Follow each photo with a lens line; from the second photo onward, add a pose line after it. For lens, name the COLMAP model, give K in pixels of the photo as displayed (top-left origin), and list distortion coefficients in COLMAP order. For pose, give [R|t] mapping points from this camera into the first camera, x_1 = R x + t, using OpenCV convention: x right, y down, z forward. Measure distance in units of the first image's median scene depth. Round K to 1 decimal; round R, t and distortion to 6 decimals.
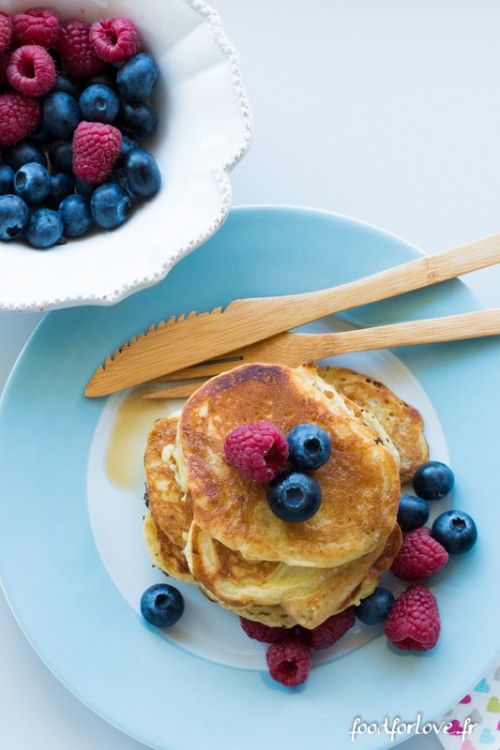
lens RADIAL K [[1951.5, 0, 250.0], [0, 1951.5, 375.0], [0, 0, 1]] dist [-0.090901, -0.023337]
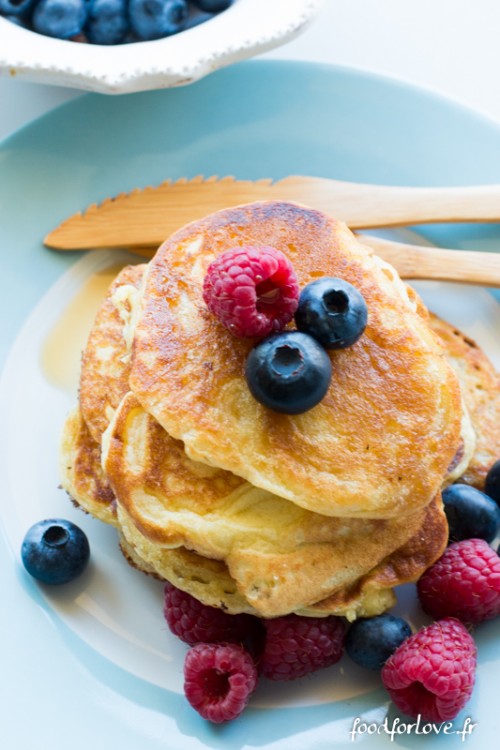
lens RADIAL K [[1951.5, 0, 250.0], [0, 1951.5, 375.0], [0, 0, 1]] dist [-0.090901, -0.023337]
pose [[0.959436, 0.228080, -0.165720, 0.112937], [-0.270653, 0.909716, -0.314904, 0.258976], [0.078934, 0.346982, 0.934544, 0.402438]]
